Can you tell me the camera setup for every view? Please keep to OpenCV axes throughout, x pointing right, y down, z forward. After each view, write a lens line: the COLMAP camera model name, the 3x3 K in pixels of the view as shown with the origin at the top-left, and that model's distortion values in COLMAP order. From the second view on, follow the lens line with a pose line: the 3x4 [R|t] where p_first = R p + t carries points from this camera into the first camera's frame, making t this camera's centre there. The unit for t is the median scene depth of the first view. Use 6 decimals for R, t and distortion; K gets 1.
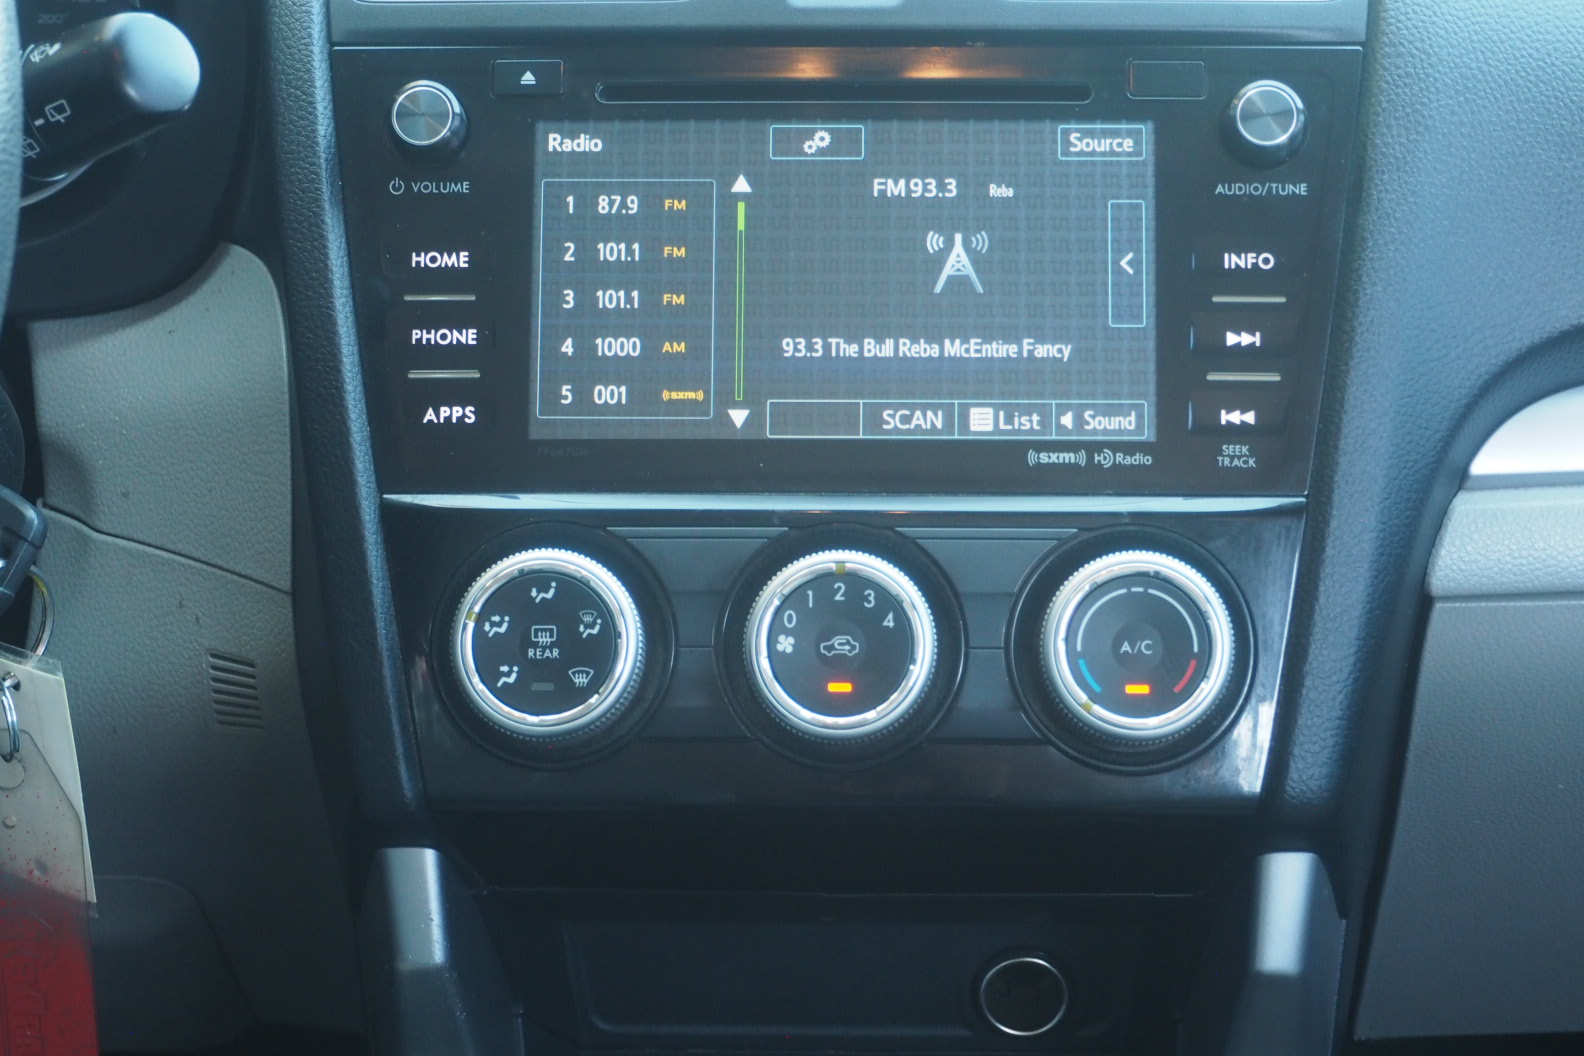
lens RADIAL K [[3313.1, 0, 794.1], [0, 3313.1, 534.8], [0, 0, 1]] dist [0.019193, 0.000000]
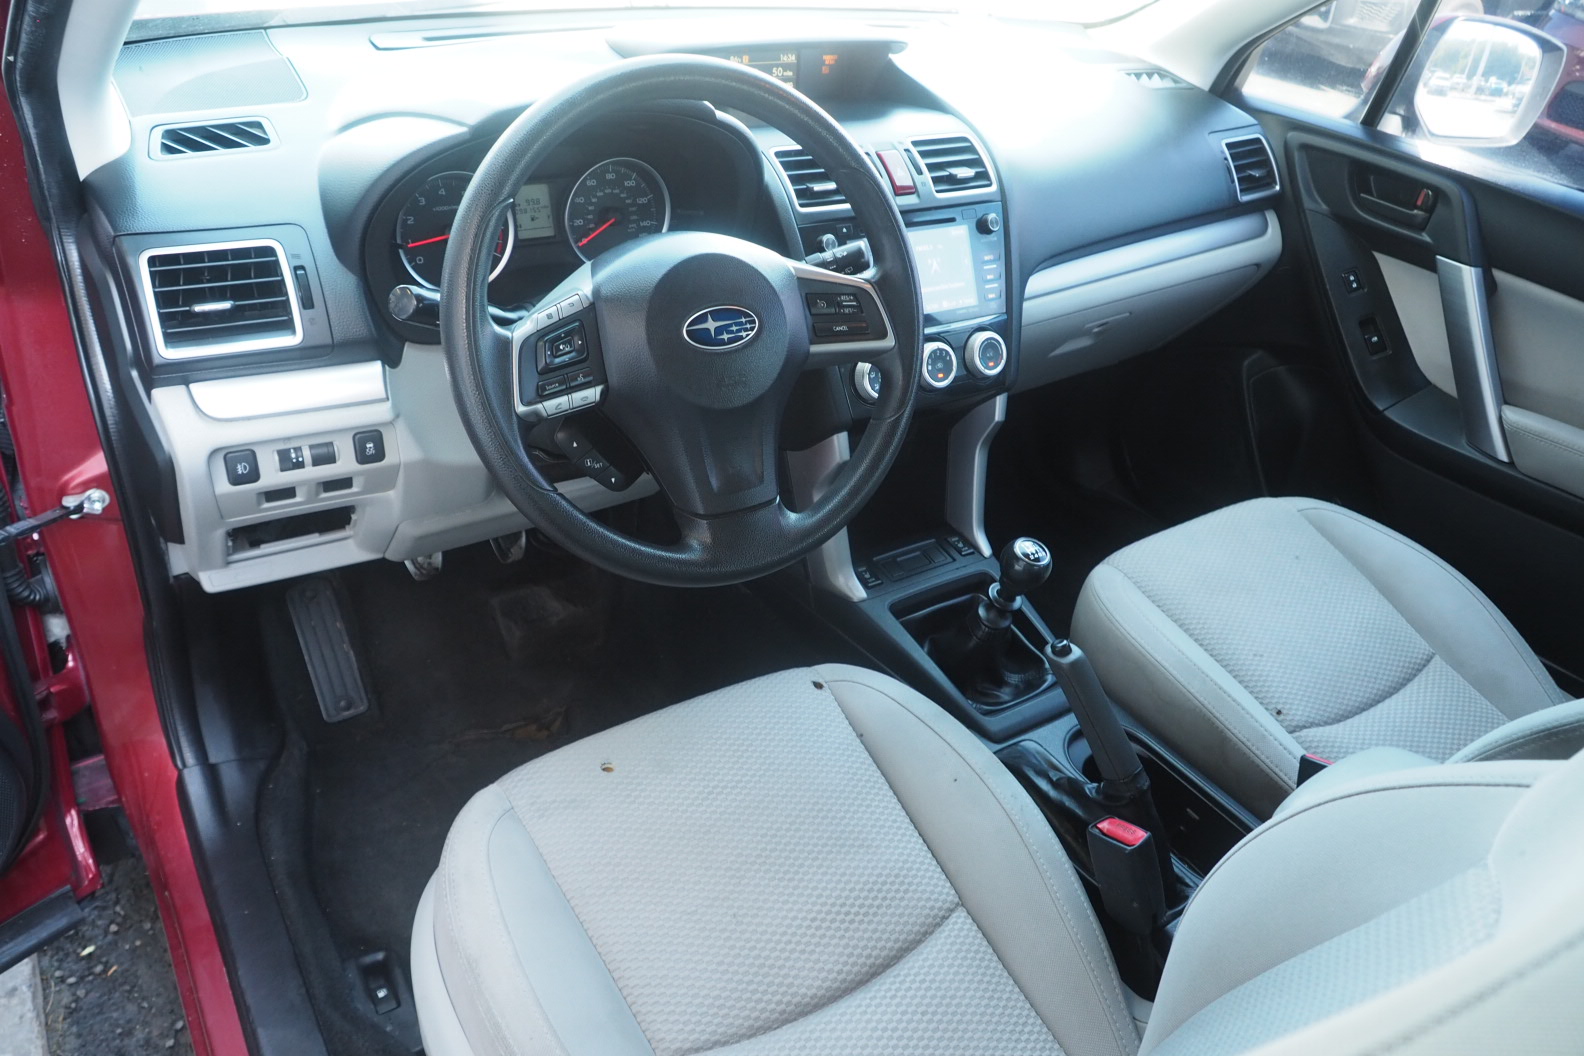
lens RADIAL K [[1115.5, 0, 799.0], [0, 1115.5, 524.3], [0, 0, 1]] dist [-0.030696, 0.004199]
pose [[0.811736, -0.247084, 0.529182, -0.894104], [0.087316, 0.947257, 0.308352, -0.218942], [-0.577460, -0.204095, 0.790497, -0.053225]]
